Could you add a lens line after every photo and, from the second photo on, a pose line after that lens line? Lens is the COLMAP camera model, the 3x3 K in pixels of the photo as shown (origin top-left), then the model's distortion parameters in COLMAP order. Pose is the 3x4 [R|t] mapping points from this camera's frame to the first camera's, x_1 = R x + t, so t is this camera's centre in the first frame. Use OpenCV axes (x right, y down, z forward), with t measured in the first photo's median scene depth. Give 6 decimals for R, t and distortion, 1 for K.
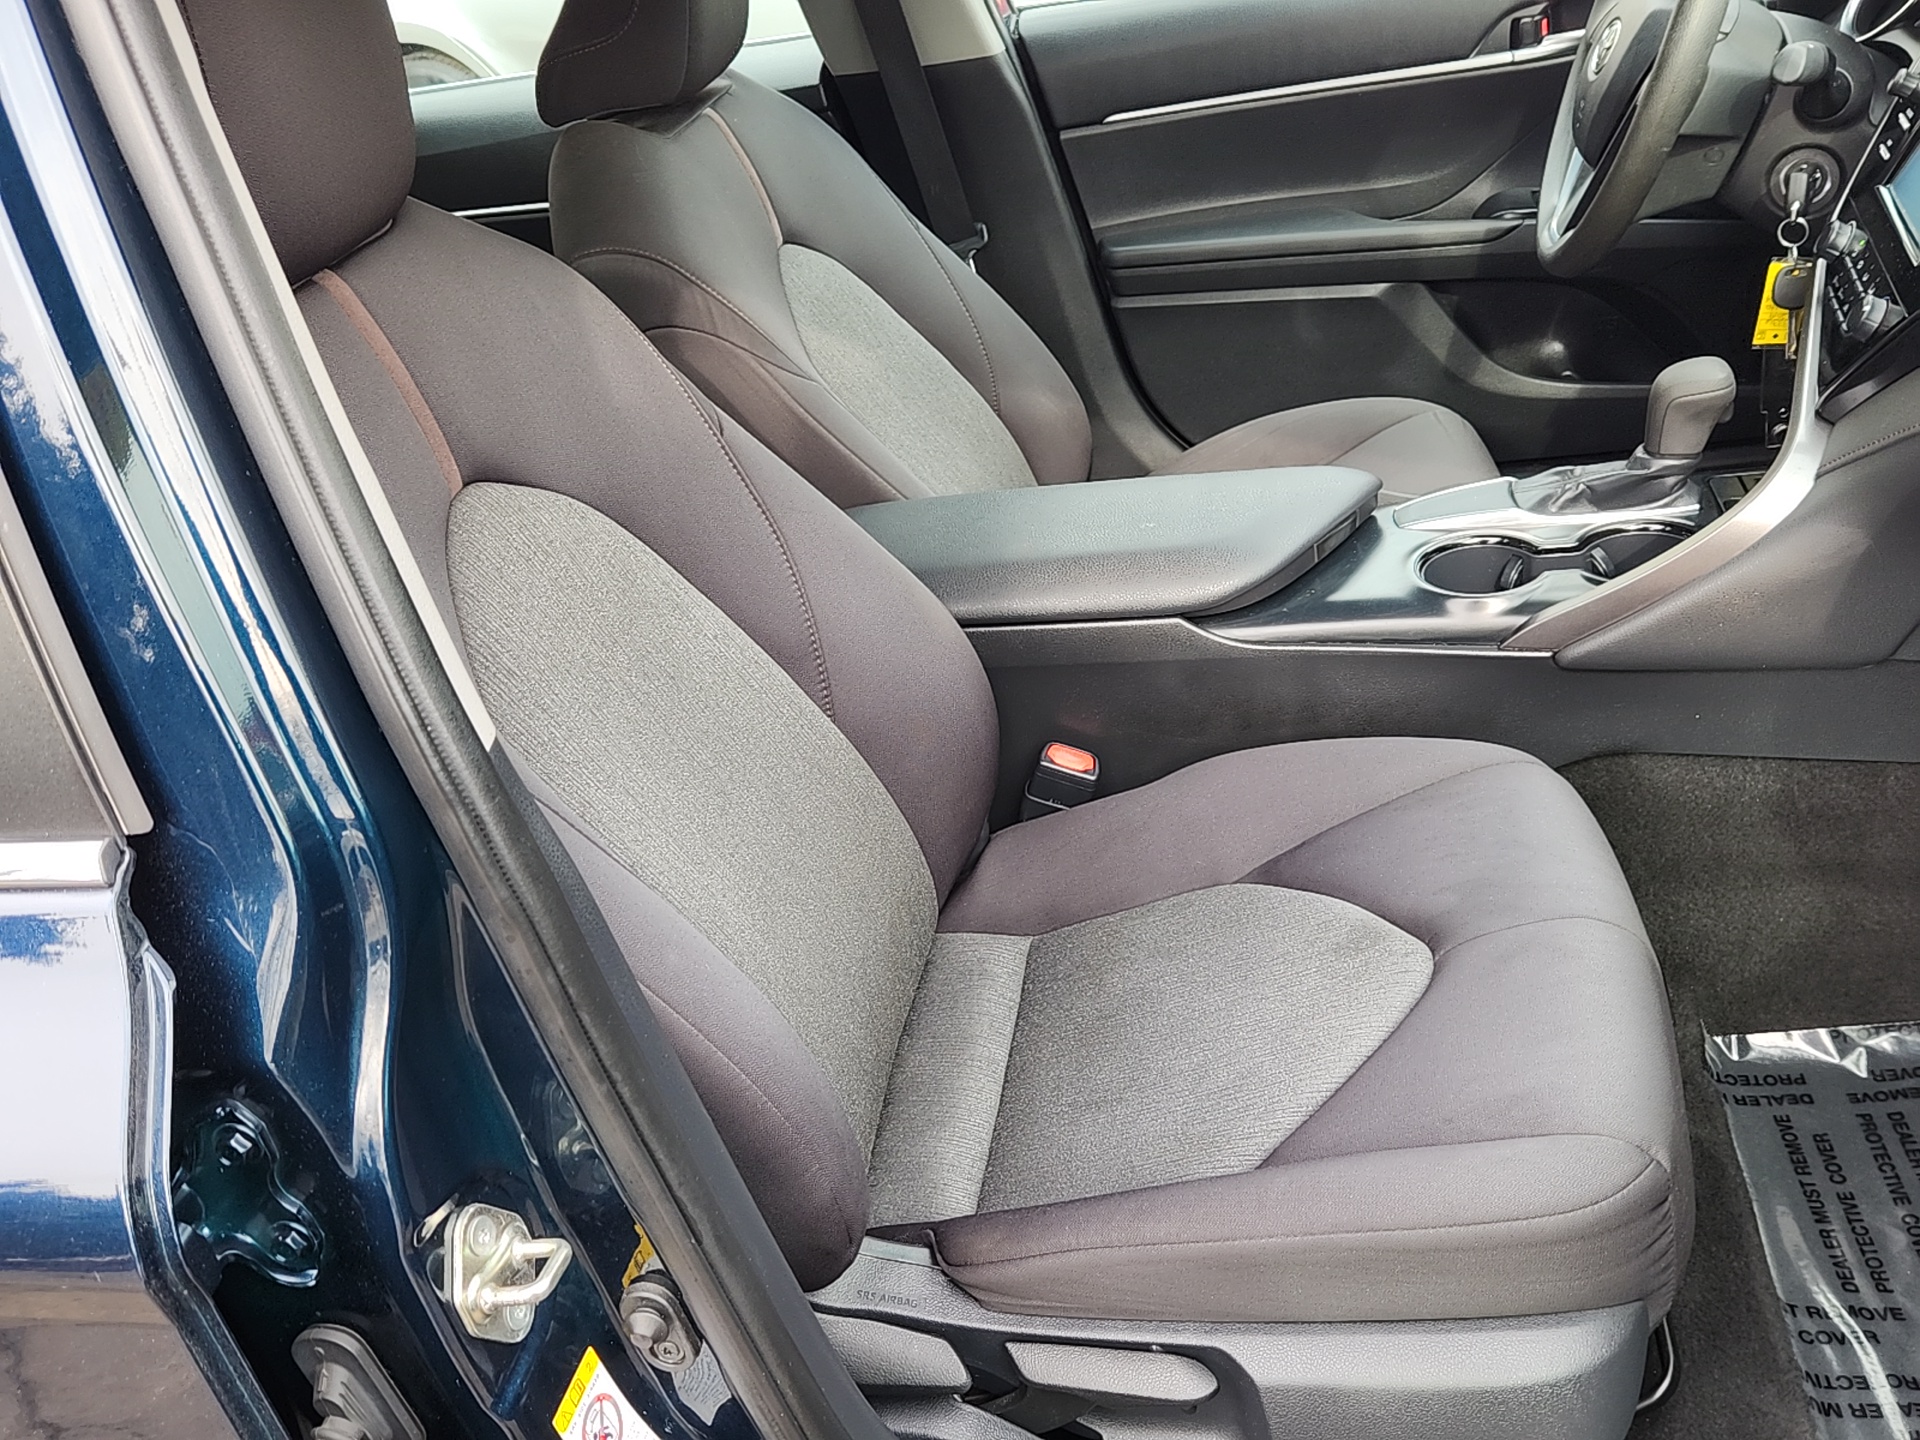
lens RADIAL K [[1627.1, 0, 963.1], [0, 1627.1, 712.5], [0, 0, 1]] dist [0.078936, -0.092923]
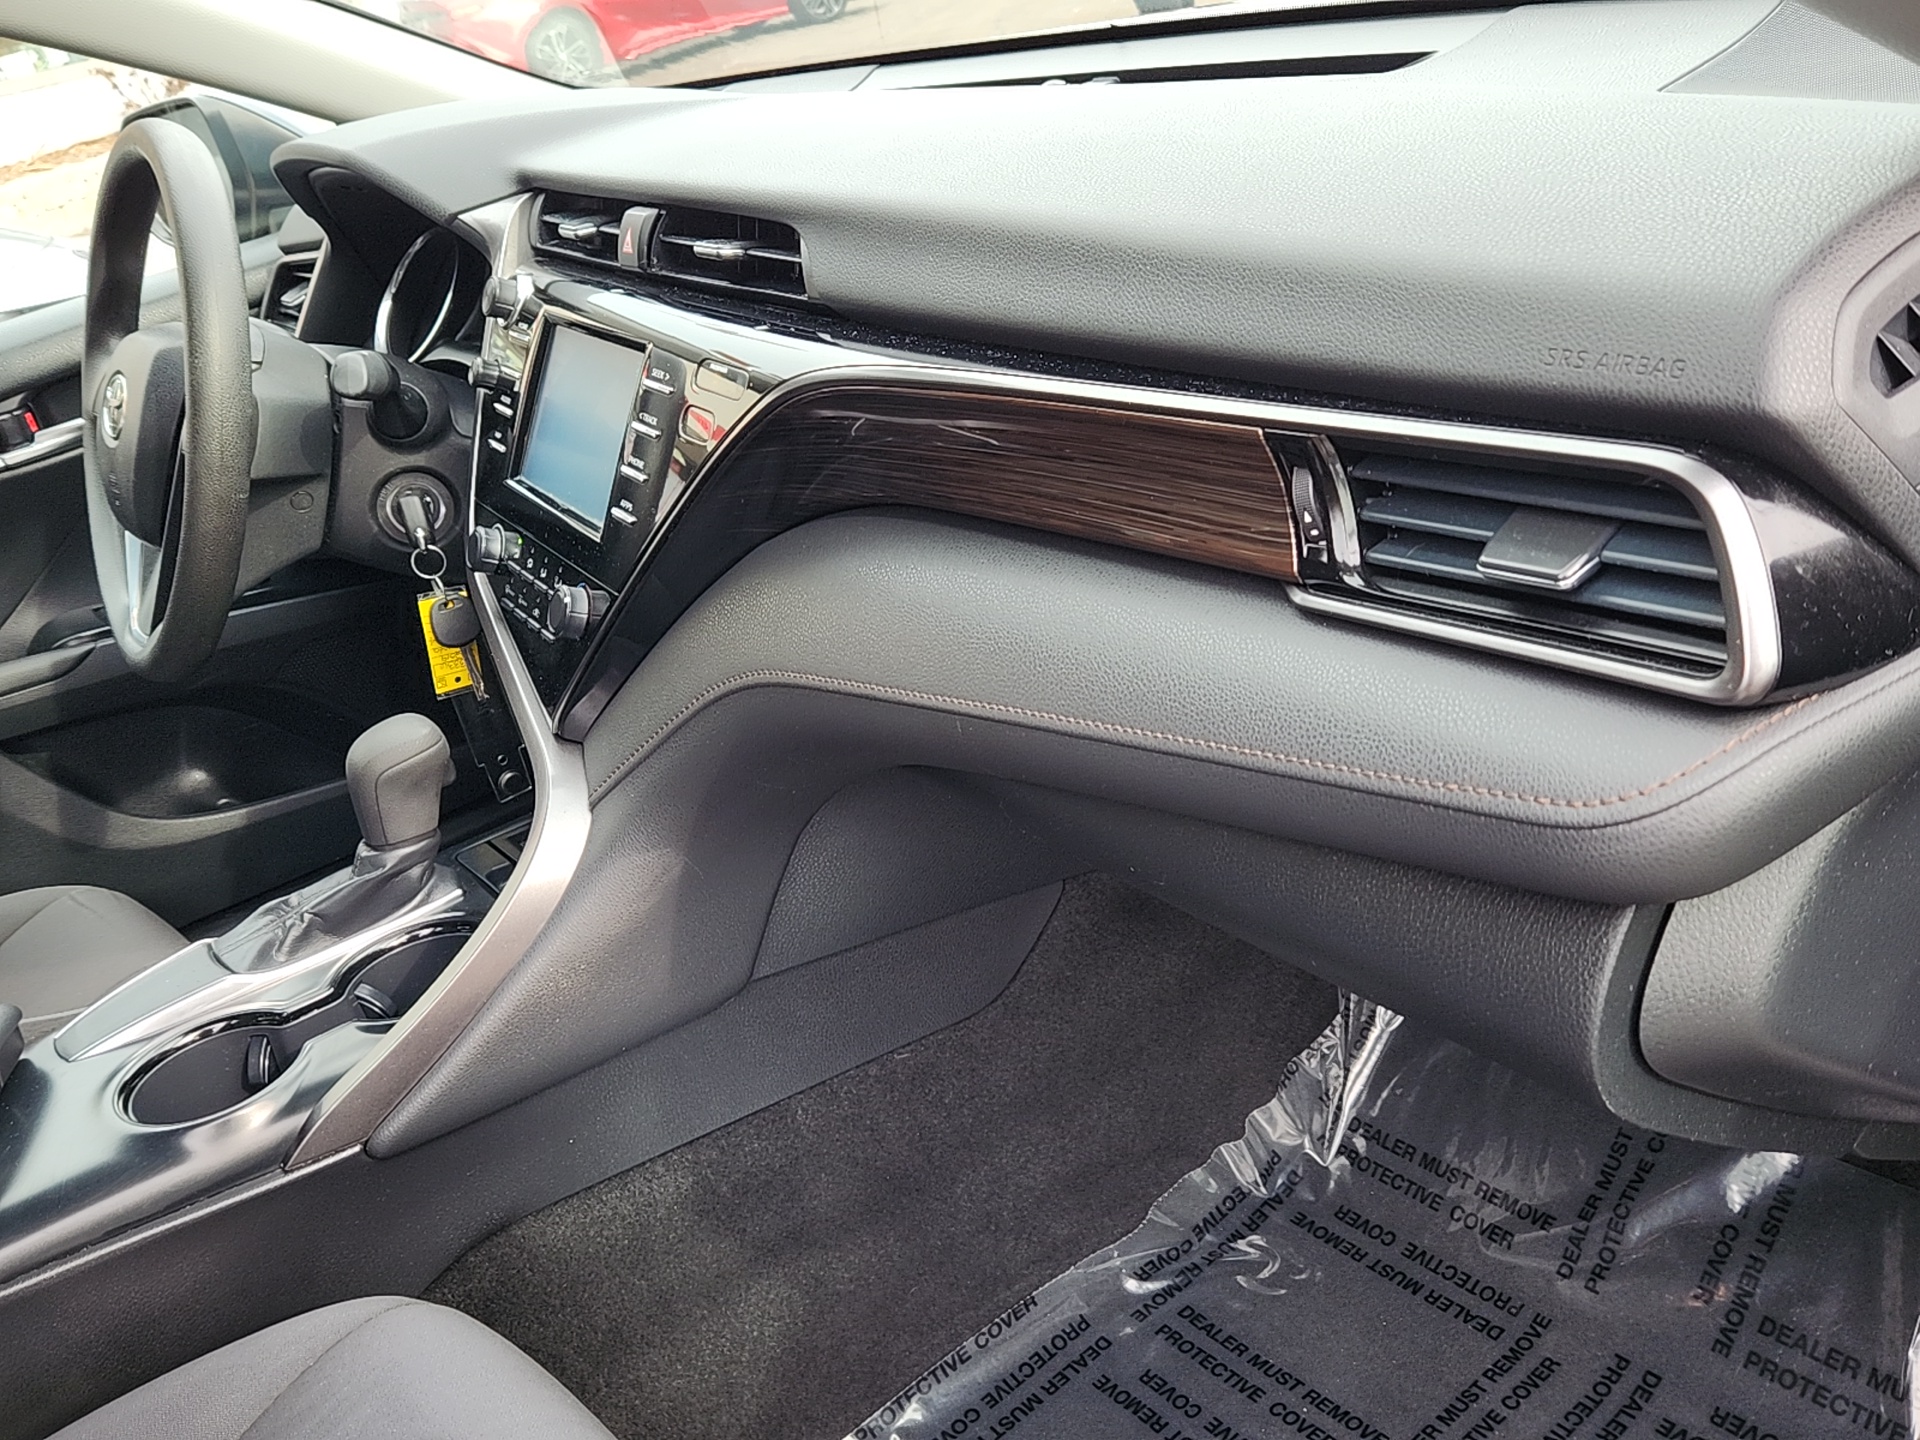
lens RADIAL K [[1627.1, 0, 963.1], [0, 1627.1, 712.5], [0, 0, 1]] dist [0.078936, -0.092923]
pose [[0.674600, -0.245597, 0.696130, 0.081803], [0.415298, 0.905905, -0.082847, -0.036733], [-0.610281, 0.344990, 0.713119, 0.259011]]
